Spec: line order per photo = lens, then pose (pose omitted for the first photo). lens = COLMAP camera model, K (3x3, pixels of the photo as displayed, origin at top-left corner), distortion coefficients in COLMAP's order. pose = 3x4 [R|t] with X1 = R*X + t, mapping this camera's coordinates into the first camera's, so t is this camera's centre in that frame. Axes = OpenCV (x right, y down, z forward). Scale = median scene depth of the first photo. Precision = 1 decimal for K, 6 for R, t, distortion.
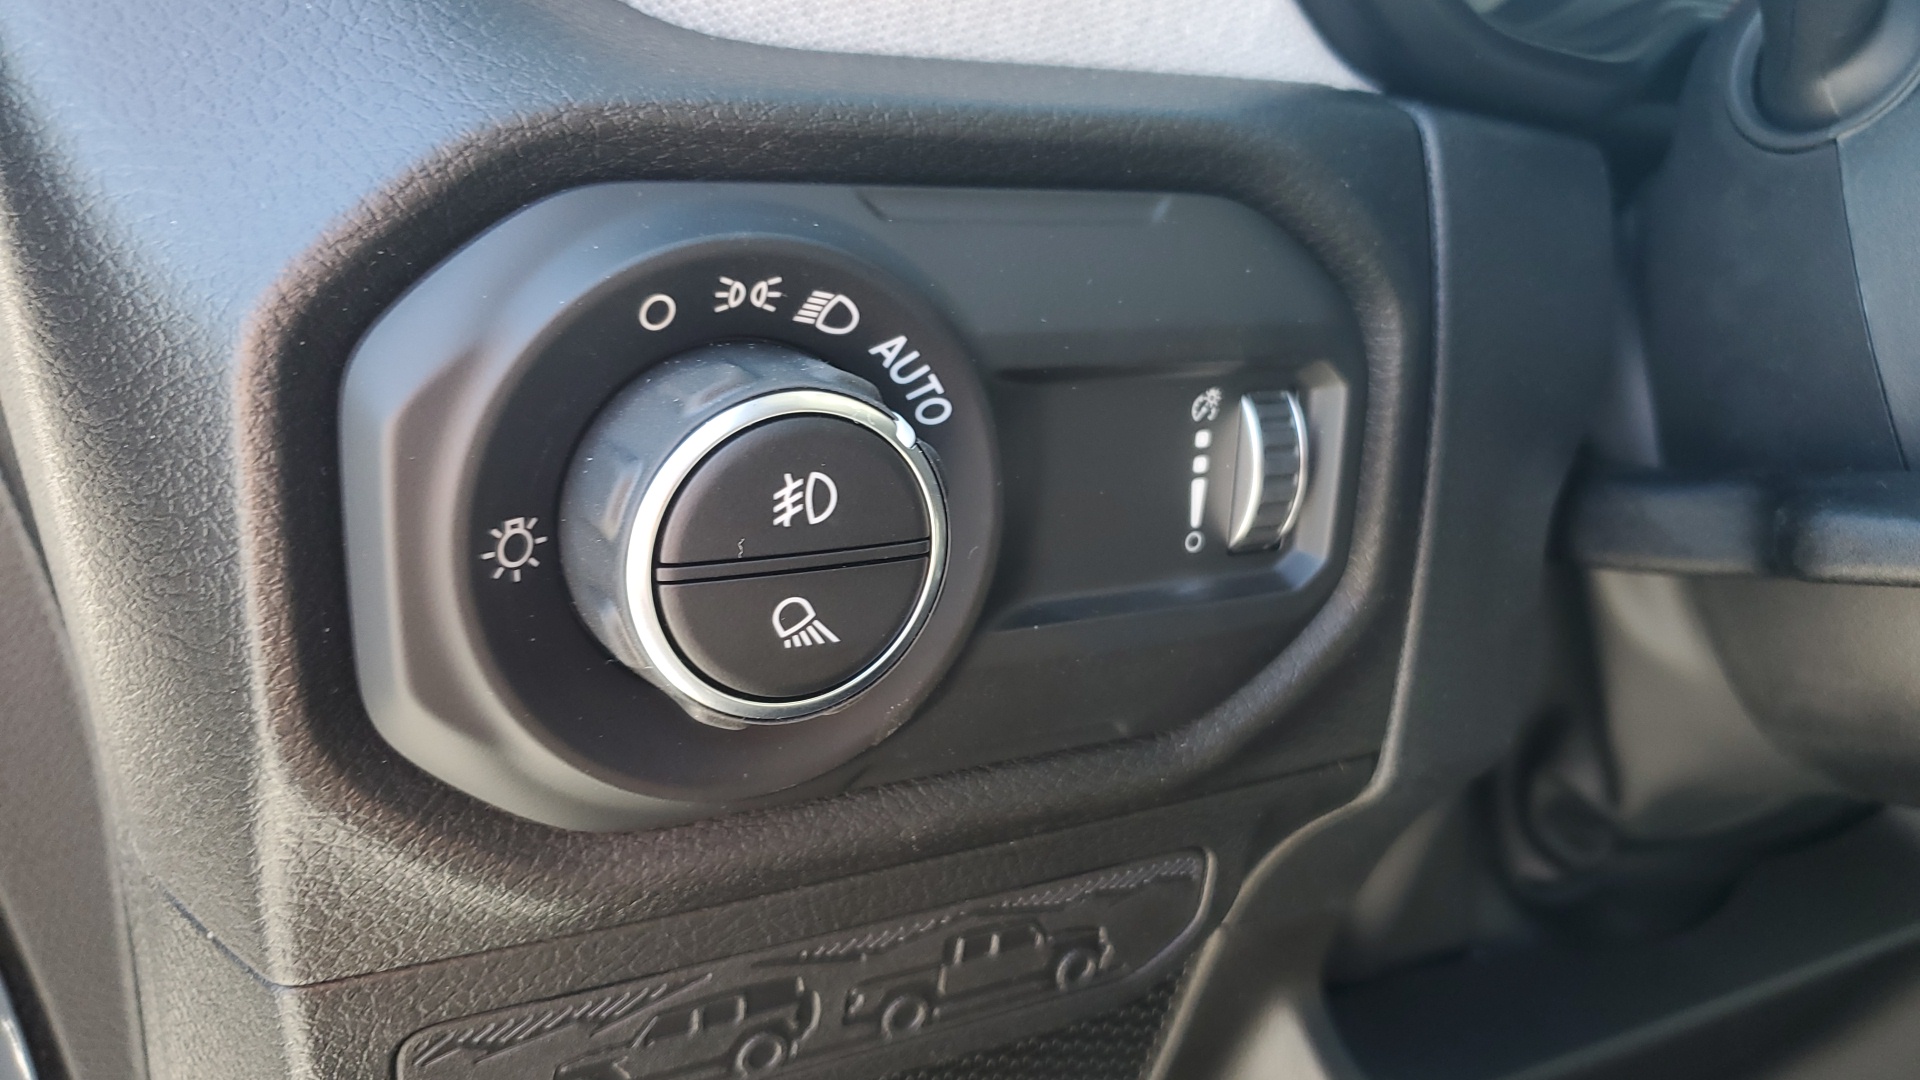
lens RADIAL K [[1510.8, 0, 958.1], [0, 1510.8, 541.4], [0, 0, 1]] dist [0.032210, -0.031349]
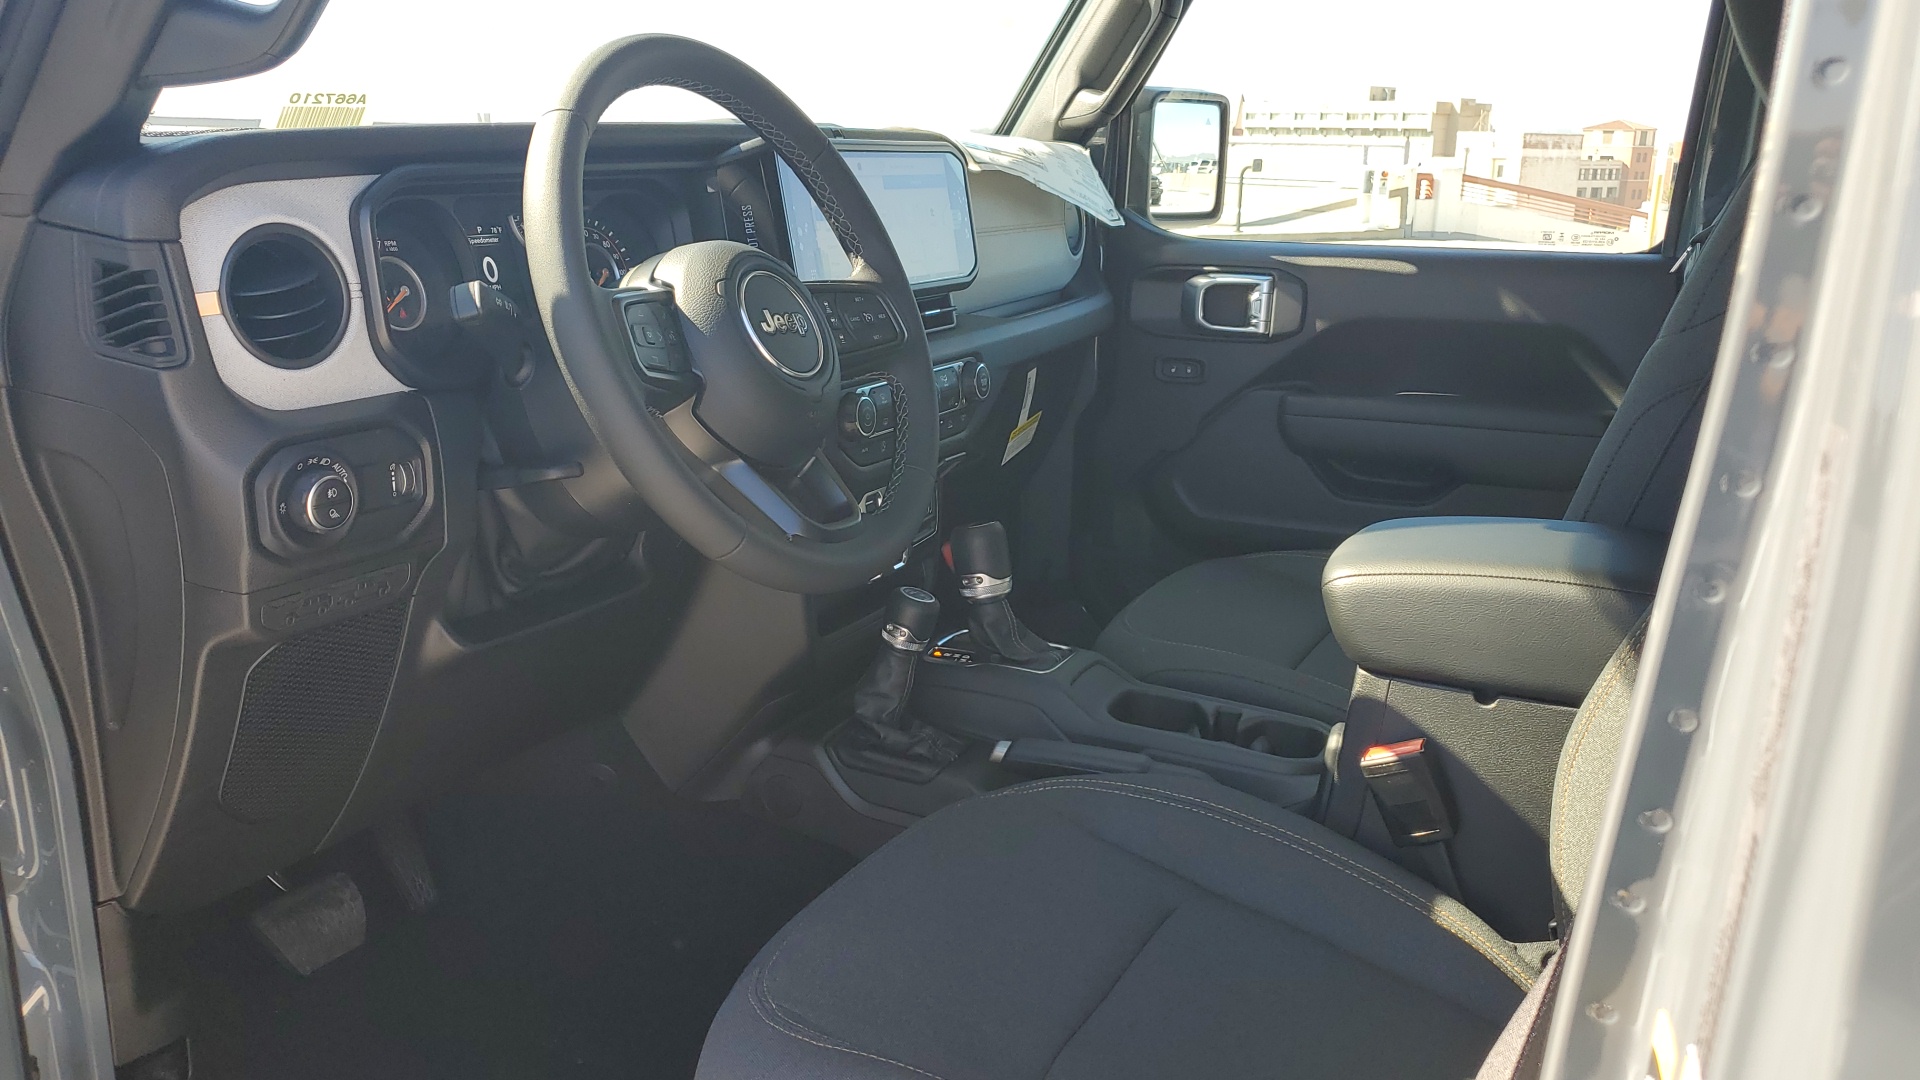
lens RADIAL K [[1510.8, 0, 972.4], [0, 1510.8, 540.1], [0, 0, 1]] dist [0.032210, -0.031349]
pose [[0.827967, -0.165378, 0.535836, -1.022426], [0.163548, 0.985198, 0.051354, 0.214031], [-0.536397, 0.045116, 0.842759, -4.452564]]
